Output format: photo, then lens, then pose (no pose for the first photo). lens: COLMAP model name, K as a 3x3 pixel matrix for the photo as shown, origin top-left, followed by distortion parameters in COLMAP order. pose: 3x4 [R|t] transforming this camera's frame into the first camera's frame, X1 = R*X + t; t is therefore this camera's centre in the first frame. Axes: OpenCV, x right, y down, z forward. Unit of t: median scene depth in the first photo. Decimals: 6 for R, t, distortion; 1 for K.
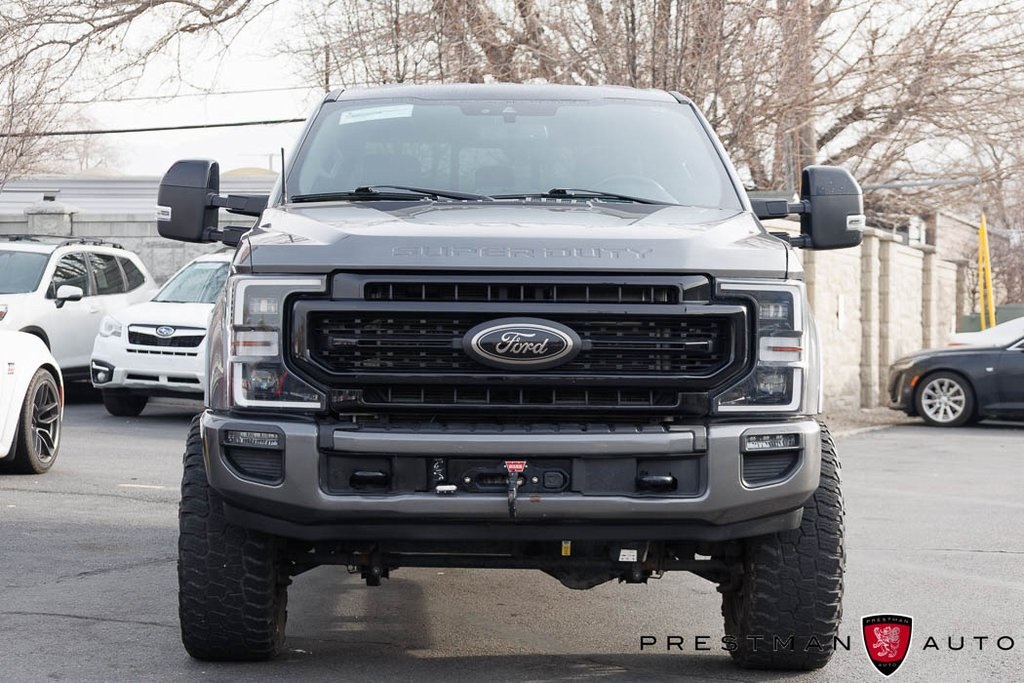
lens RADIAL K [[2221.8, 0, 512.0], [0, 2221.8, 341.5], [0, 0, 1]] dist [0.014475, 0.006184]
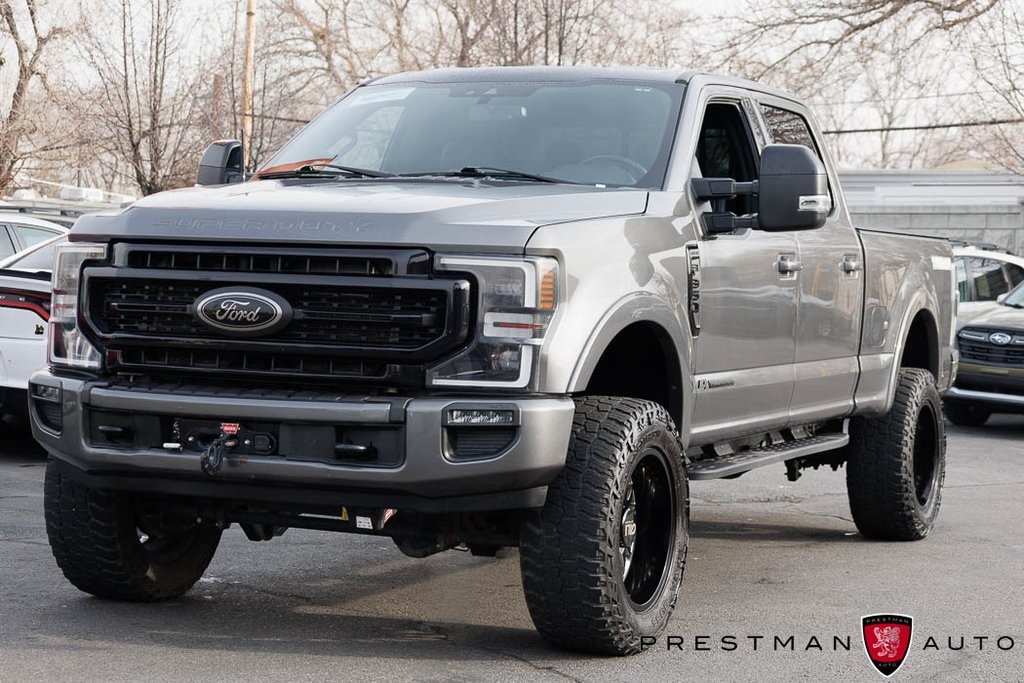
lens RADIAL K [[2155.2, 0, 512.4], [0, 2155.2, 382.2], [0, 0, 1]] dist [0.050799, 0.079742]
pose [[0.913463, 0.039504, -0.405000, 0.526975], [-0.030965, 0.999139, 0.027616, 0.002224], [0.405742, -0.012686, 0.913900, 0.122626]]
